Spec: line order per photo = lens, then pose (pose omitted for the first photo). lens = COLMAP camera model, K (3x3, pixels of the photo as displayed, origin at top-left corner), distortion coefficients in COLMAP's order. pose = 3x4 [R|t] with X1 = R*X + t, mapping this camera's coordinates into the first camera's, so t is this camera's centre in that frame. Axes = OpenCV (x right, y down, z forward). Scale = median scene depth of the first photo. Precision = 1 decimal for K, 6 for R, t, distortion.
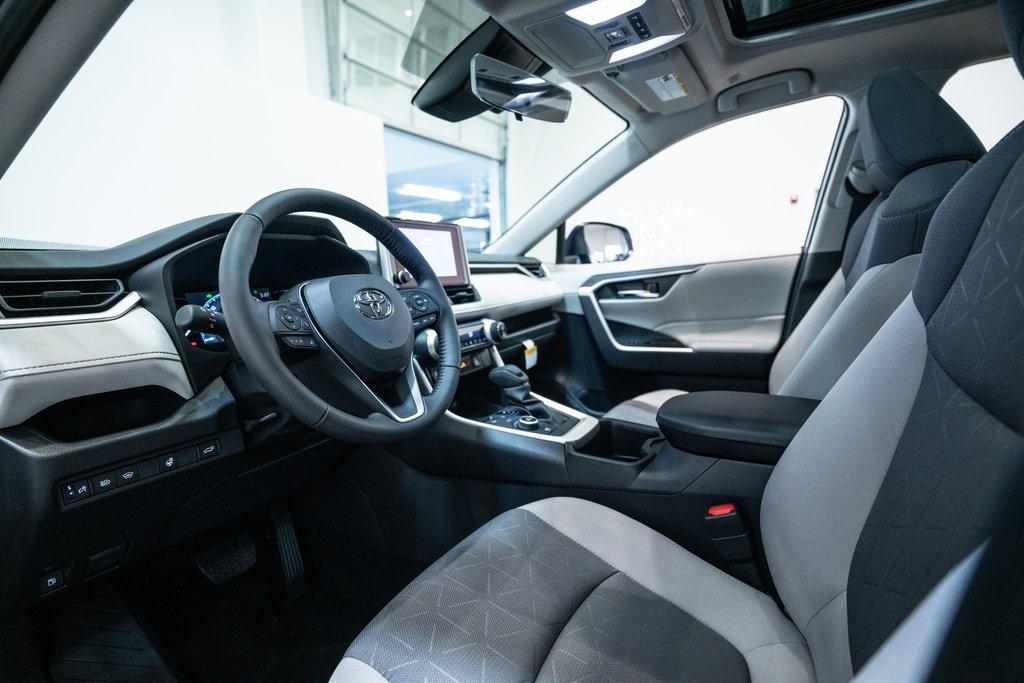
lens RADIAL K [[506.5, 0, 512.0], [0, 506.5, 341.5], [0, 0, 1]] dist [-0.078719, 0.039494]
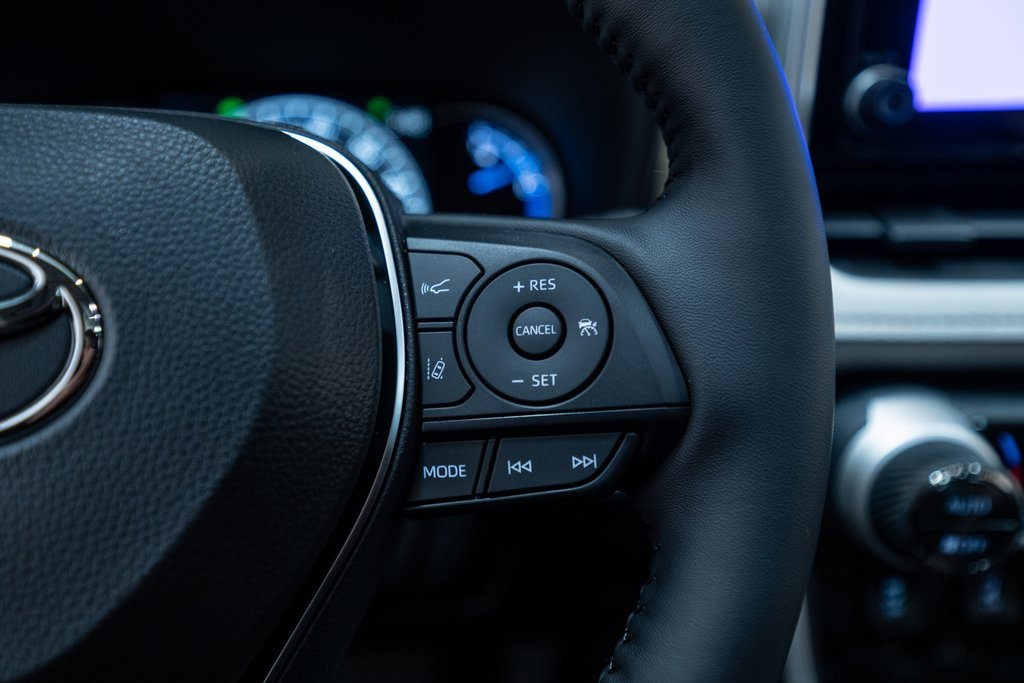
lens RADIAL K [[804.7, 0, 512.0], [0, 804.7, 341.5], [0, 0, 1]] dist [0.052087, 0.003988]
pose [[0.520517, 0.336130, -0.784907, -0.002573], [-0.146066, 0.940758, 0.306006, -0.142866], [0.841265, -0.044633, 0.538777, 0.849195]]
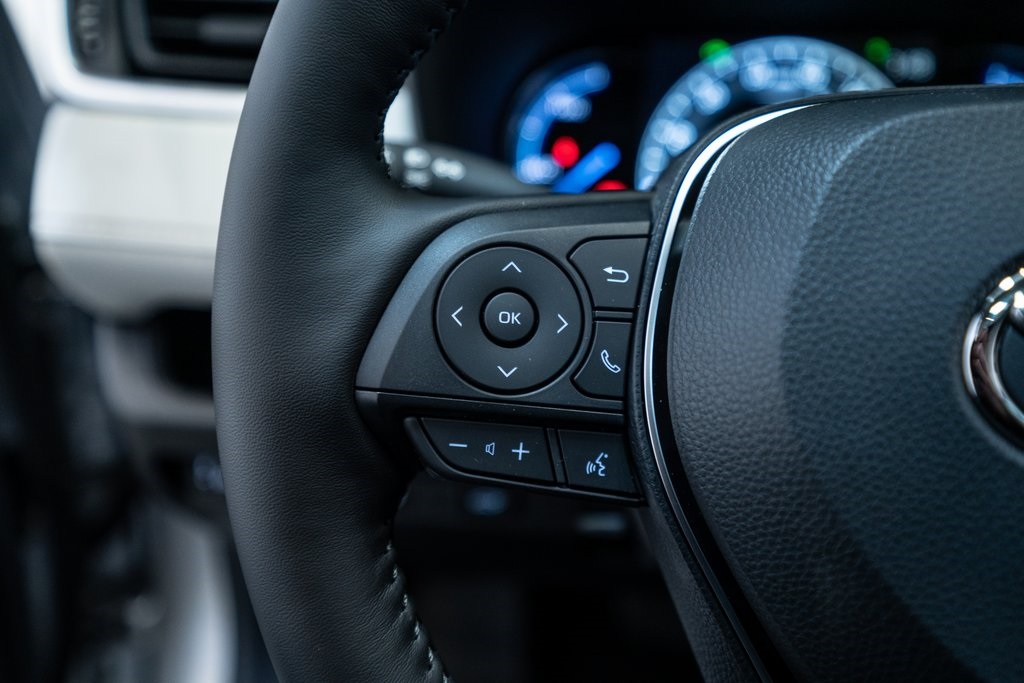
lens RADIAL K [[804.7, 0, 512.0], [0, 804.7, 341.5], [0, 0, 1]] dist [0.052087, 0.003988]
pose [[0.403648, 0.437972, -0.803274, -0.140447], [-0.157850, 0.898149, 0.410381, -0.120090], [0.901194, -0.038853, 0.431670, 0.628015]]
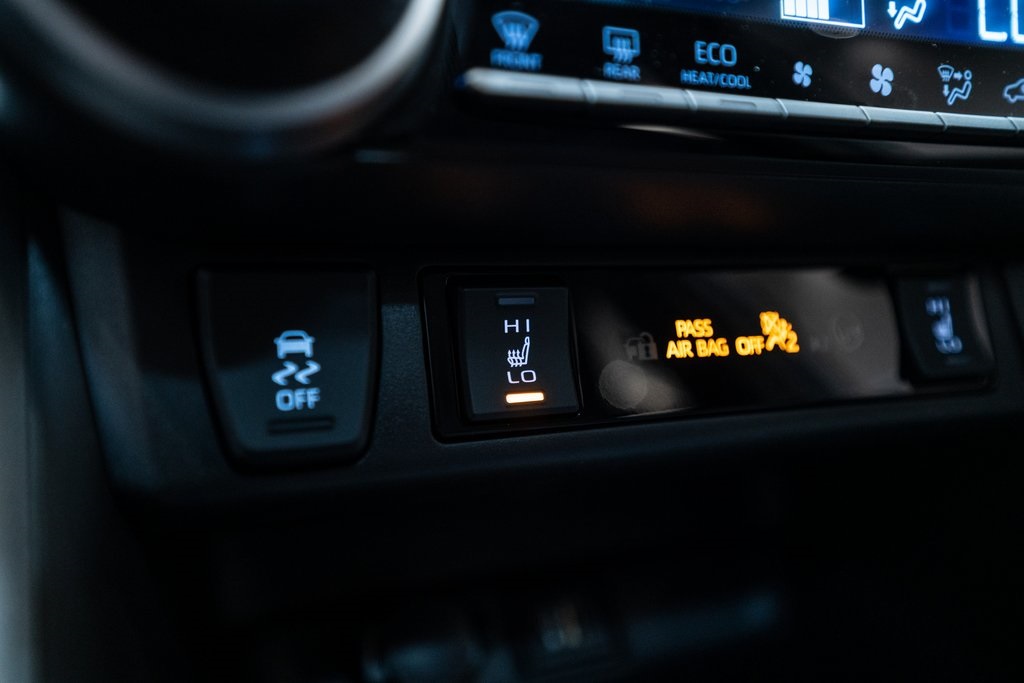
lens RADIAL K [[759.5, 0, 512.0], [0, 759.5, 341.5], [0, 0, 1]] dist [0.007637, 0.108033]
pose [[0.776876, 0.123318, -0.617459, -0.057646], [-0.124052, 0.991390, 0.041919, 0.063580], [0.617312, 0.044031, 0.785485, 1.140208]]
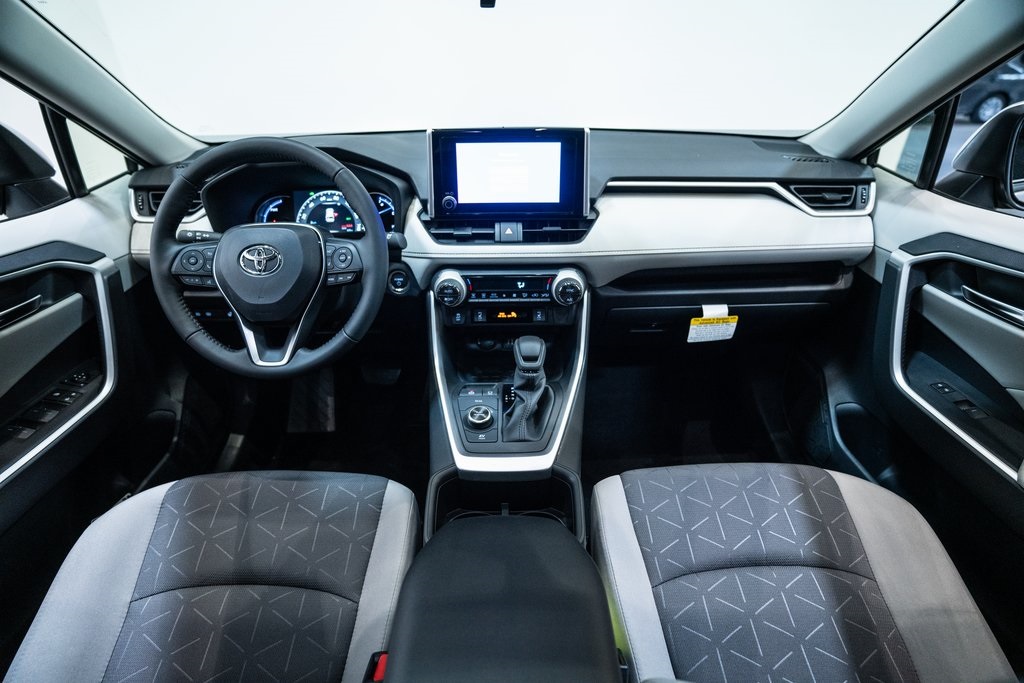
lens RADIAL K [[506.5, 0, 512.0], [0, 506.5, 341.5], [0, 0, 1]] dist [-0.078719, 0.039494]
pose [[0.486646, 0.469240, -0.736879, 0.747566], [-0.133481, 0.873532, 0.468107, -0.424812], [0.863342, -0.129443, 0.487735, 0.771643]]
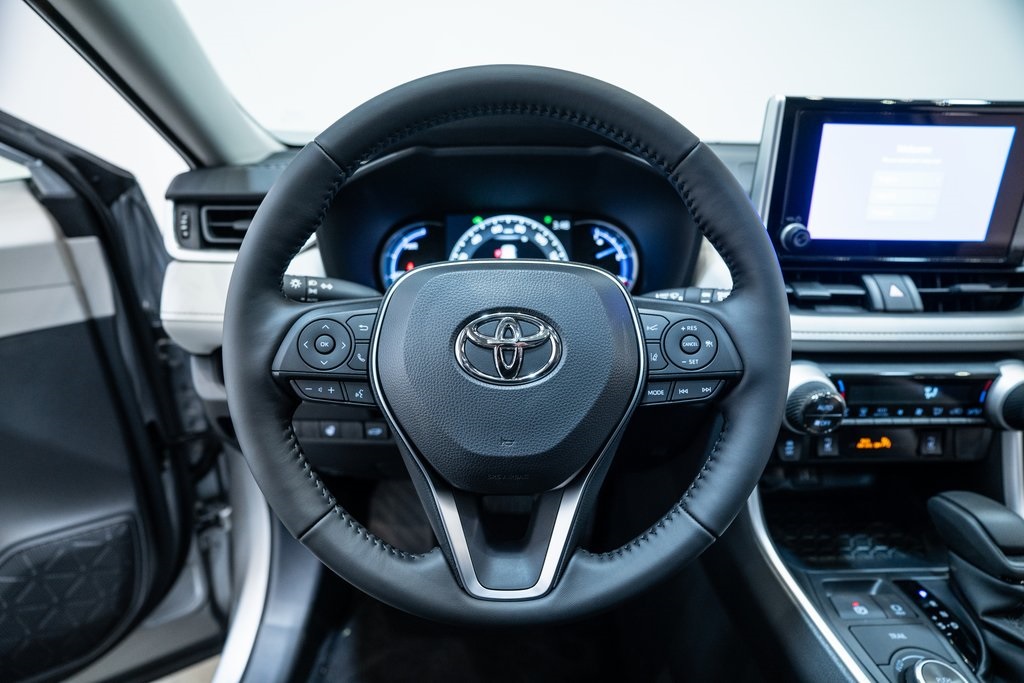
lens RADIAL K [[506.5, 0, 512.0], [0, 506.5, 341.5], [0, 0, 1]] dist [-0.078719, 0.039494]
pose [[0.495182, 0.385455, -0.778601, 0.065773], [-0.148267, 0.920537, 0.361426, -0.204823], [0.856044, -0.063530, 0.512984, 0.645919]]
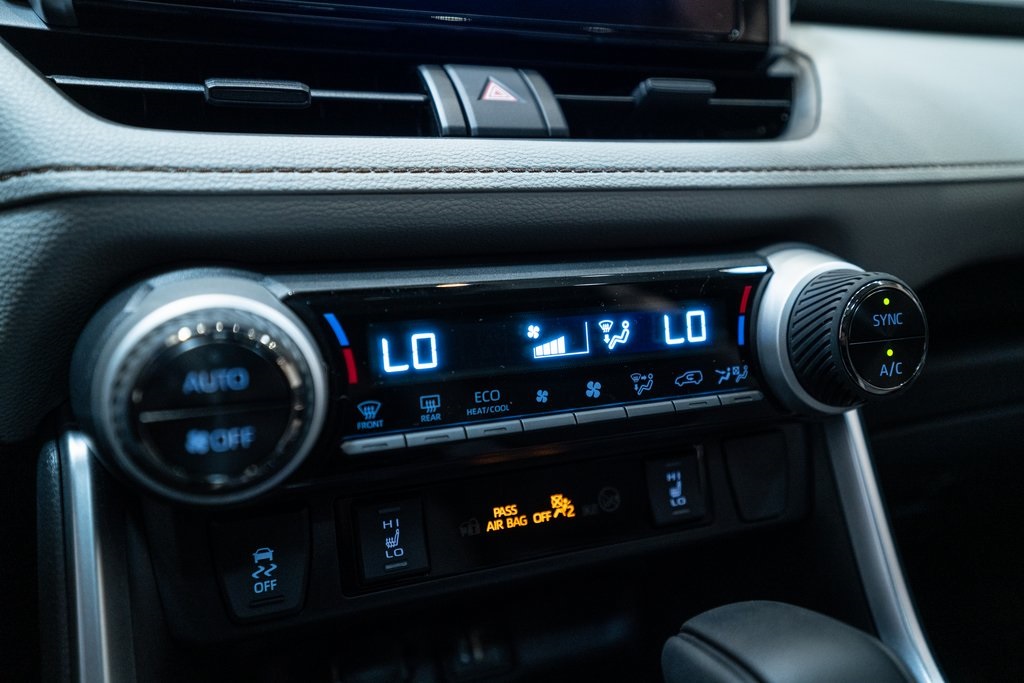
lens RADIAL K [[759.5, 0, 512.0], [0, 759.5, 341.5], [0, 0, 1]] dist [0.007637, 0.108033]
pose [[0.765858, 0.160528, -0.622650, 0.052874], [-0.109422, 0.986748, 0.119809, -0.049513], [0.633632, -0.023625, 0.773274, 1.071721]]
